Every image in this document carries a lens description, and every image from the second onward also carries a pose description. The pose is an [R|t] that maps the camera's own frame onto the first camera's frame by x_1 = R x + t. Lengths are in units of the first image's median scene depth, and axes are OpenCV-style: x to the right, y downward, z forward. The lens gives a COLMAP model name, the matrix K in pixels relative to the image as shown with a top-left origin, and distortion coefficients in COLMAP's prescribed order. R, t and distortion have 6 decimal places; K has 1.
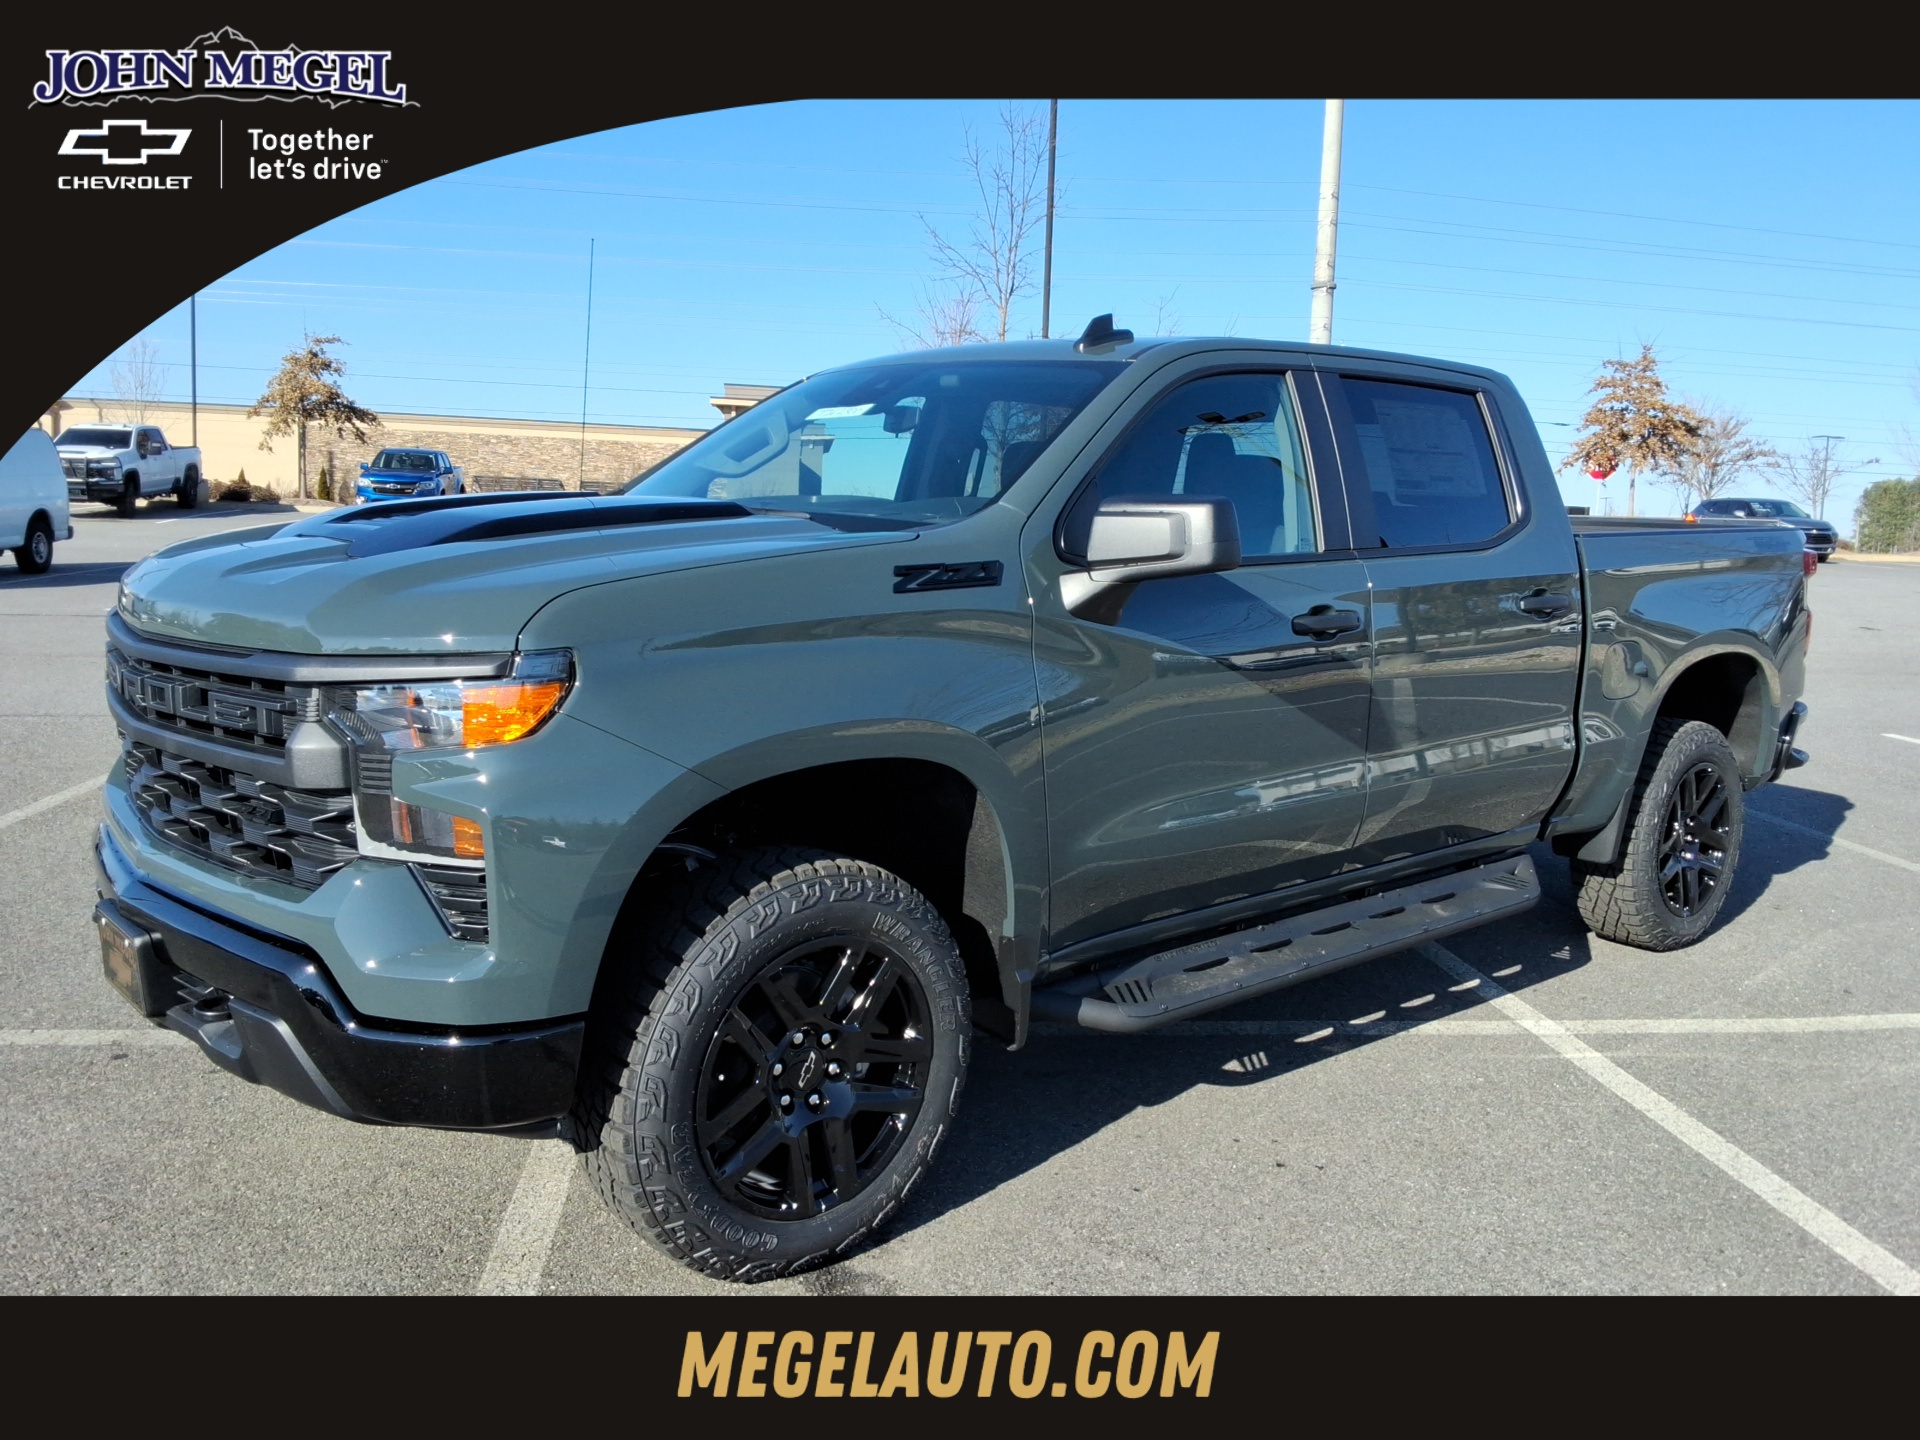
lens RADIAL K [[1553.3, 0, 958.7], [0, 1553.3, 699.3], [0, 0, 1]] dist [0.110544, -0.166928]
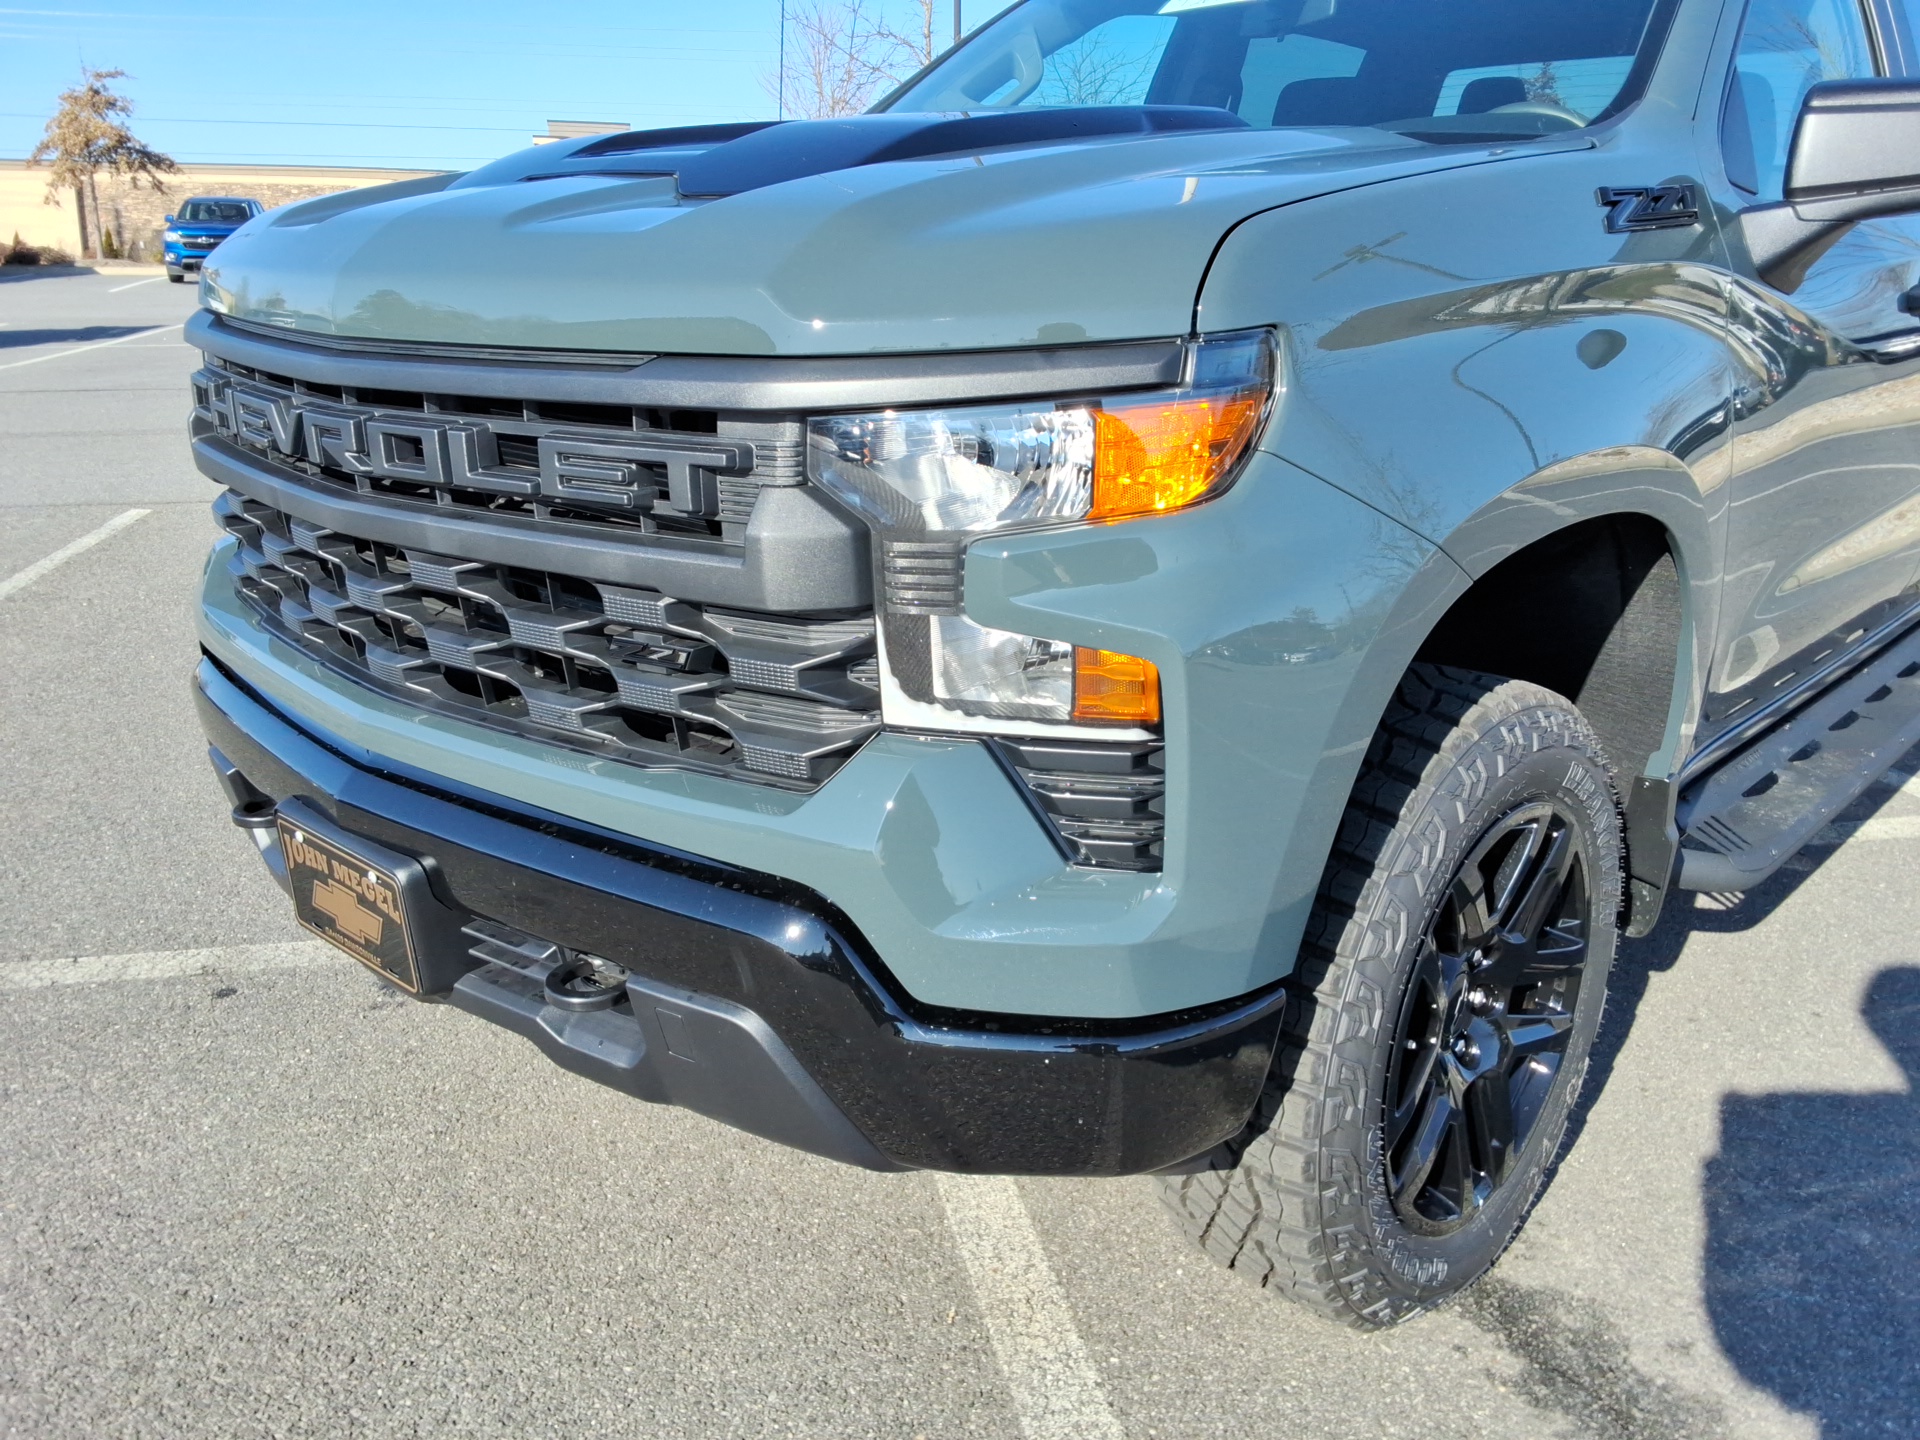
lens RADIAL K [[1553.3, 0, 961.2], [0, 1553.3, 704.1], [0, 0, 1]] dist [0.110544, -0.166928]
pose [[0.994148, -0.051730, 0.094836, -0.357089], [0.036622, 0.987293, 0.154630, 0.007012], [-0.101630, -0.150252, 0.983410, 0.404414]]
